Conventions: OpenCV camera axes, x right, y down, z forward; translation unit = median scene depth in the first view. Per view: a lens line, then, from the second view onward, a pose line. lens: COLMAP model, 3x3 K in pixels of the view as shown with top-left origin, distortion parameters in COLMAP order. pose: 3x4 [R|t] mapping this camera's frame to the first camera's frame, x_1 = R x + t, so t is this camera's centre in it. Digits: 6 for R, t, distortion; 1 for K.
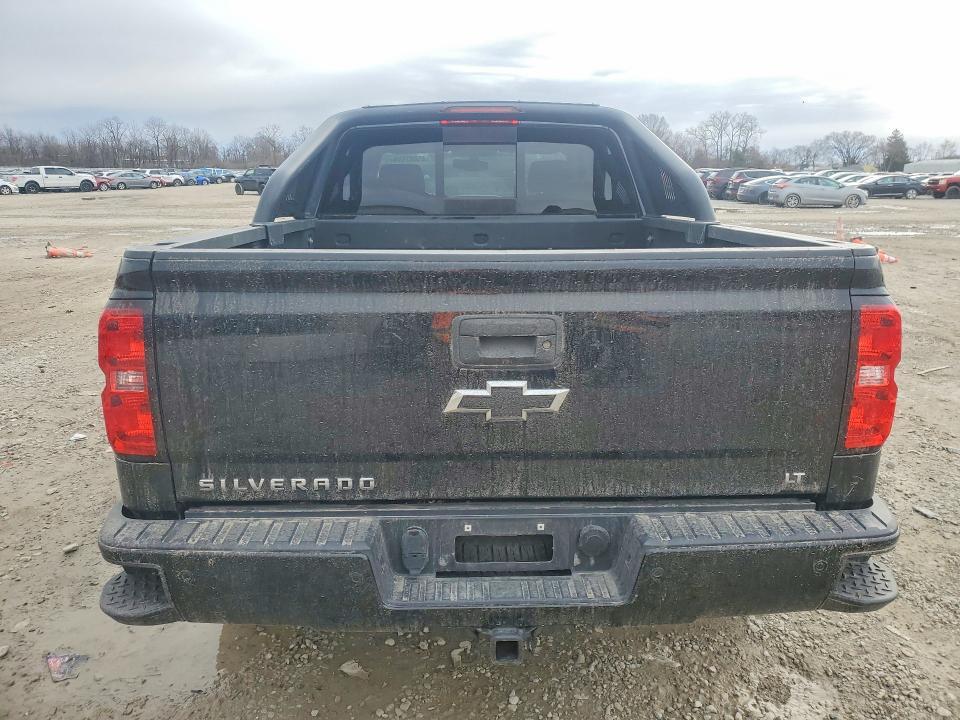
lens RADIAL K [[768.0, 0, 465.9], [0, 768.0, 361.0], [0, 0, 1]] dist [0.008551, 0.004479]
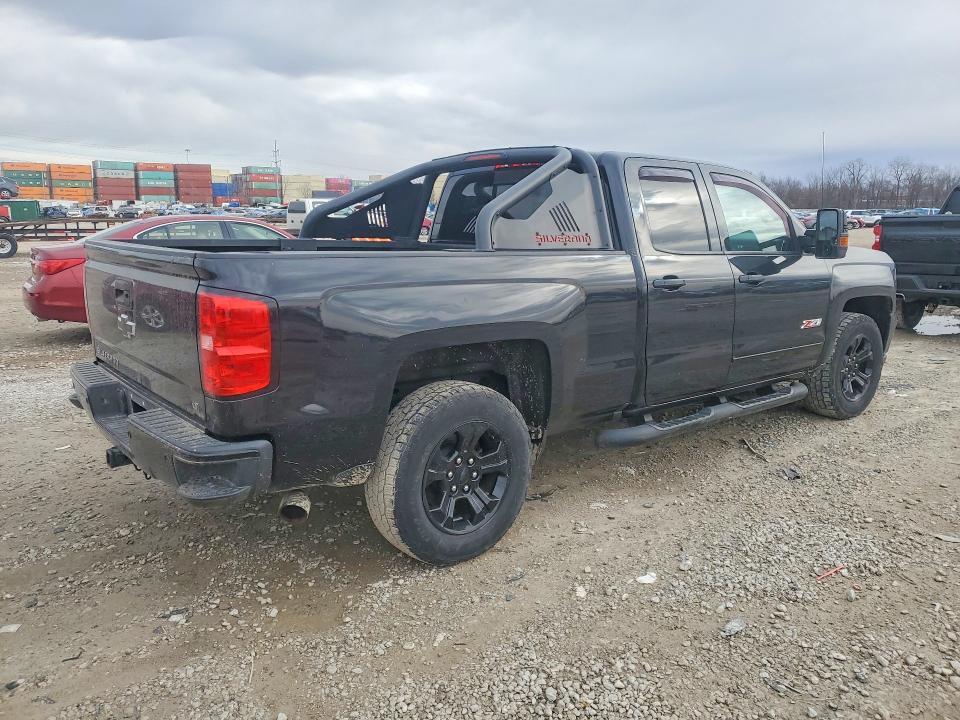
lens RADIAL K [[768.0, 0, 465.9], [0, 768.0, 361.0], [0, 0, 1]] dist [0.008551, 0.004479]
pose [[0.589112, 0.151772, -0.793670, 0.115215], [-0.192686, 0.980254, 0.044428, -0.006053], [0.784742, 0.126756, 0.606723, 0.029880]]
